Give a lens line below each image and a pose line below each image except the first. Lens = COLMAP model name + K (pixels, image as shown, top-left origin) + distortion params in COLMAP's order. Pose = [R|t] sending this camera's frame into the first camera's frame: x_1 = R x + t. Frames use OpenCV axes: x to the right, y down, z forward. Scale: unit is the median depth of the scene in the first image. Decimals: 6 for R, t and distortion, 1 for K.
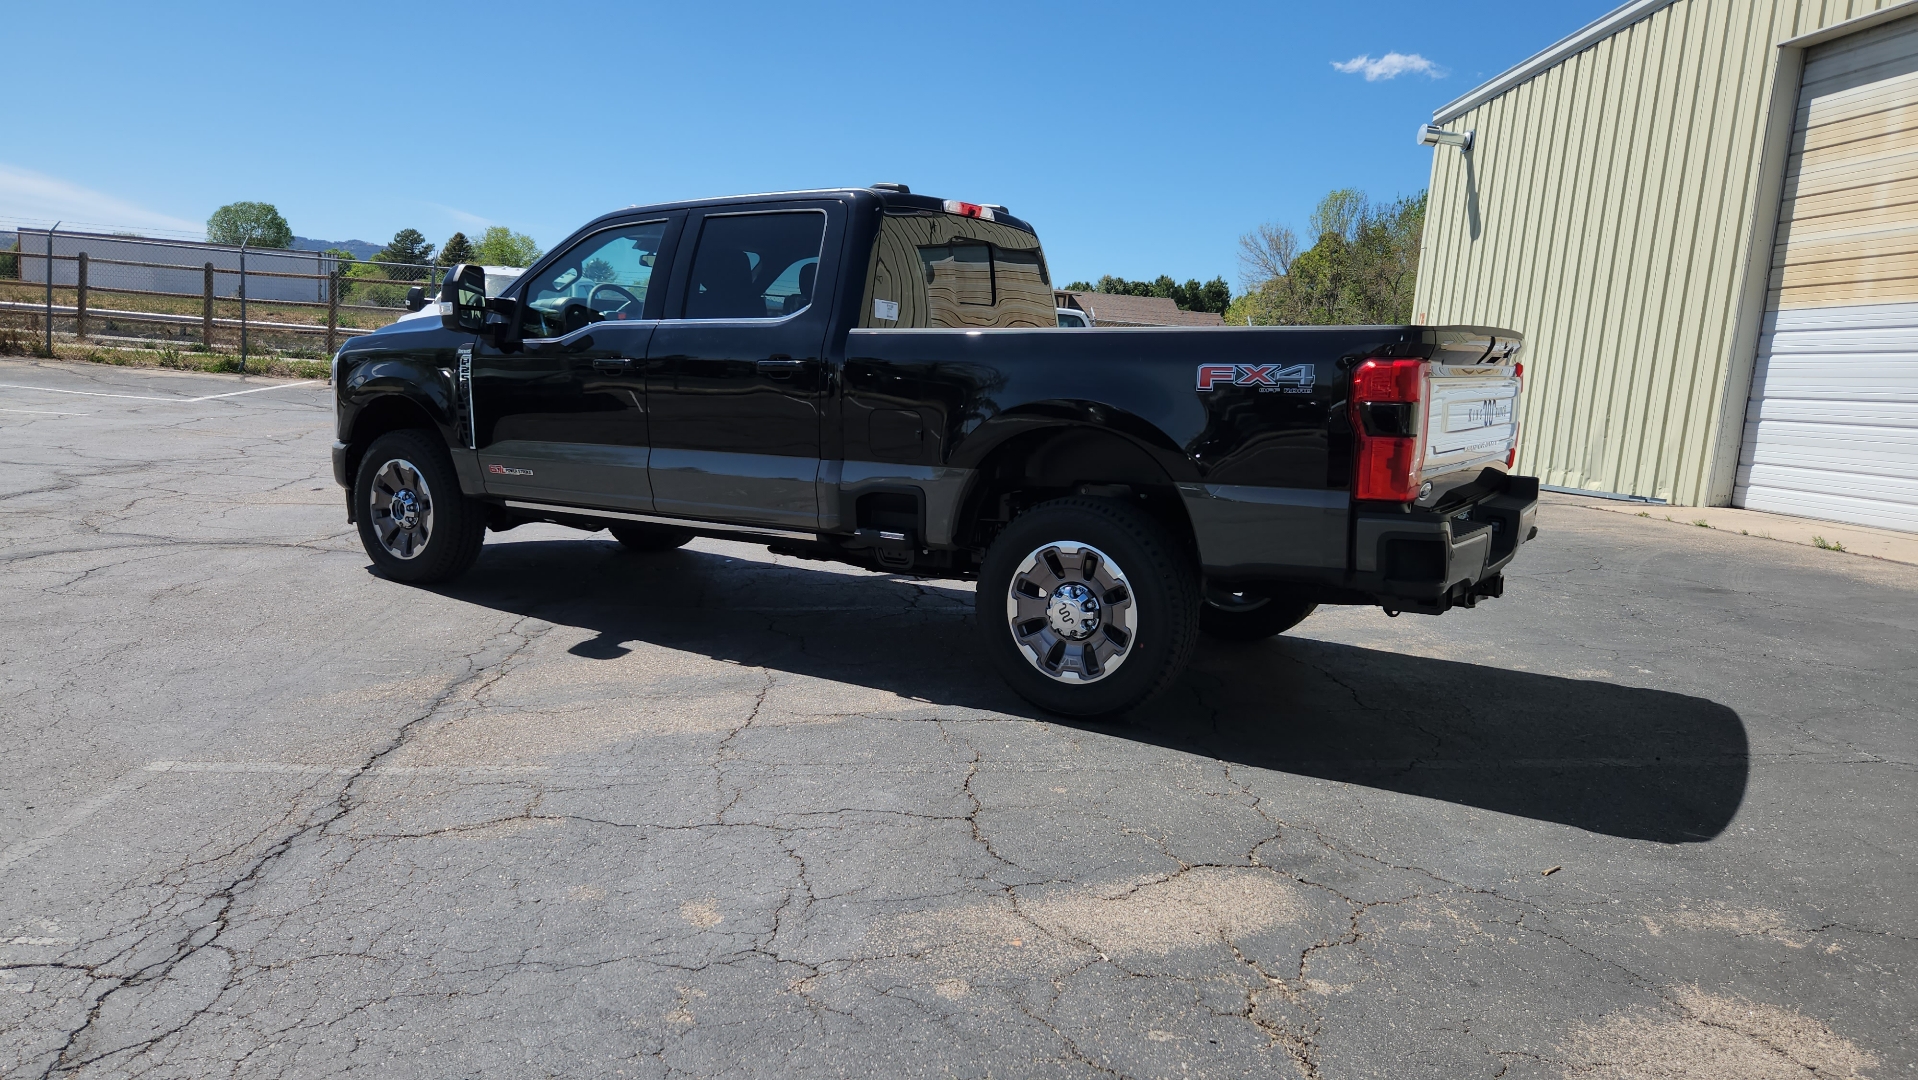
lens RADIAL K [[1284.0, 0, 918.5], [0, 1284.0, 540.6], [0, 0, 1]] dist [0.073773, -0.060217]
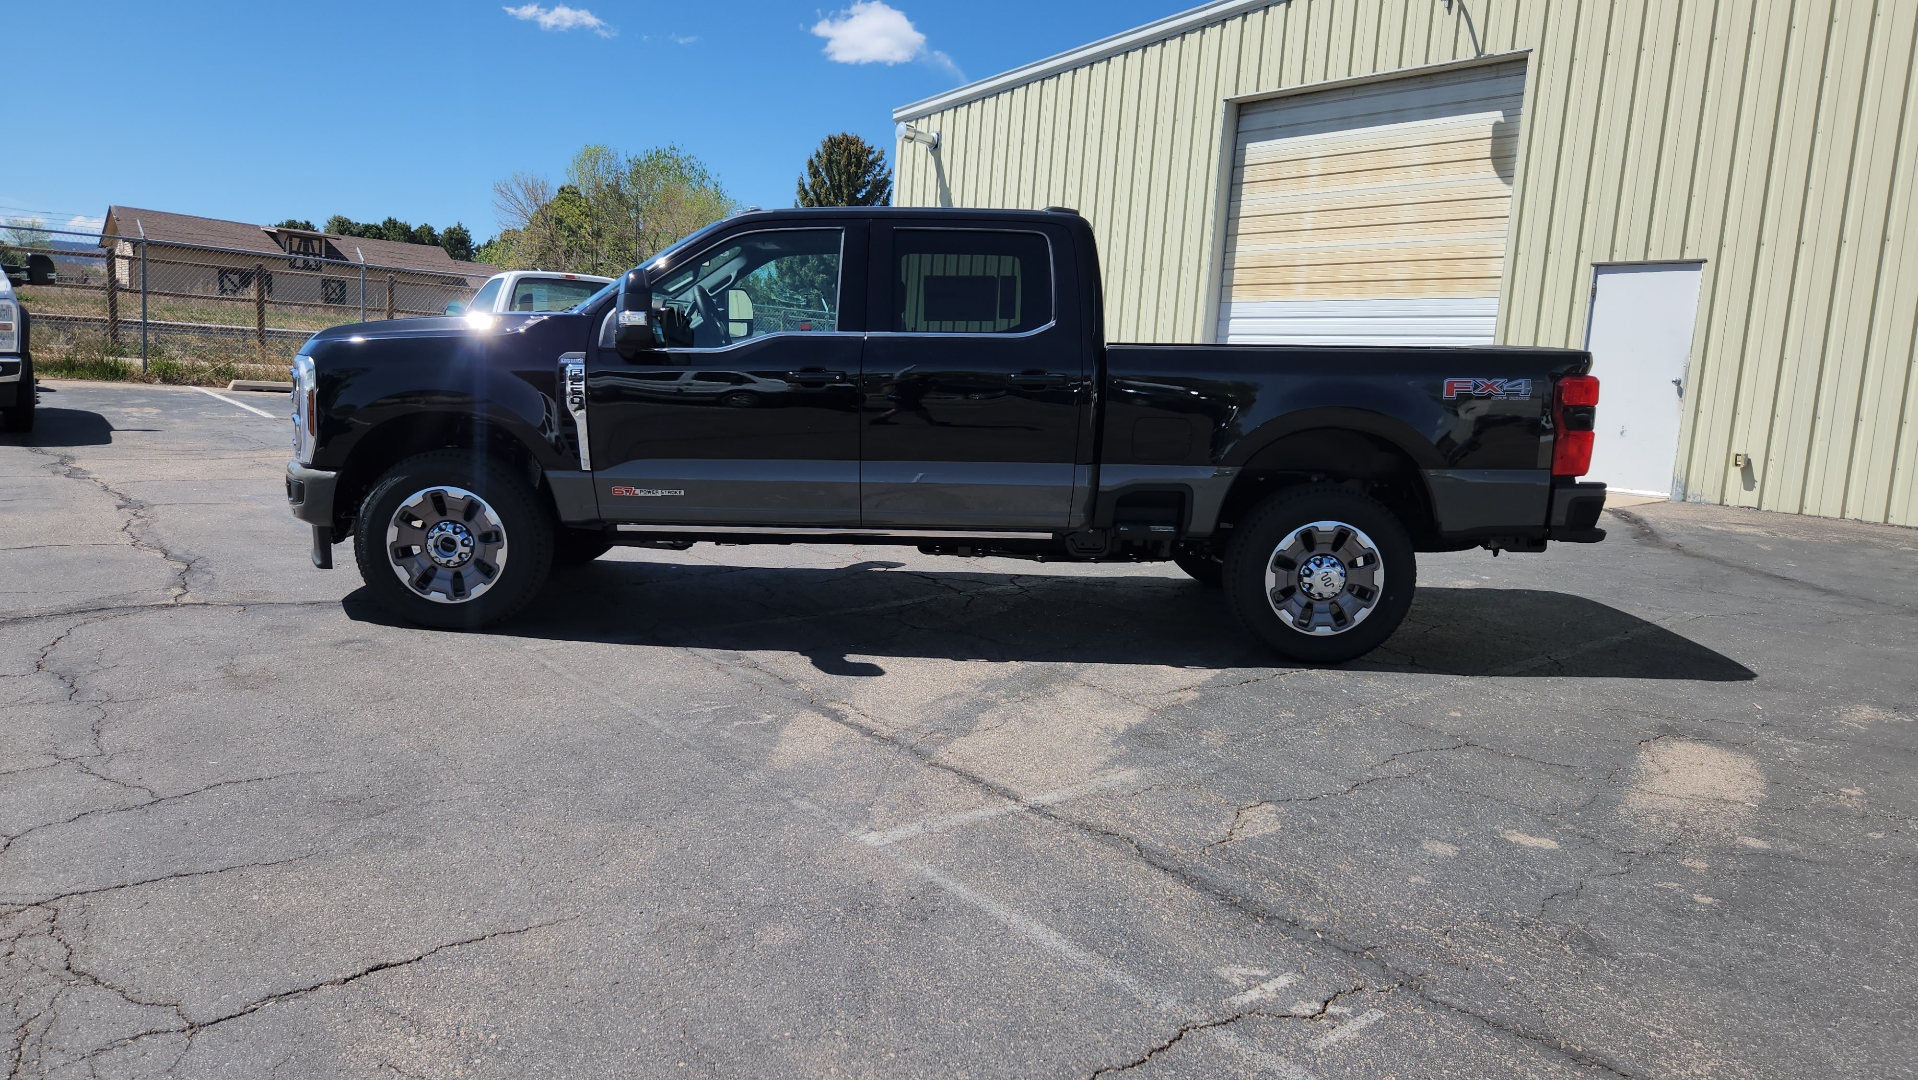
lens RADIAL K [[1286.1, 0, 922.9], [0, 1286.1, 542.1], [0, 0, 1]] dist [0.067571, -0.057959]
pose [[0.830911, -0.090927, 0.548926, -0.647803], [0.069479, 0.995791, 0.059779, -0.058849], [-0.552051, -0.011532, 0.833731, 0.128449]]
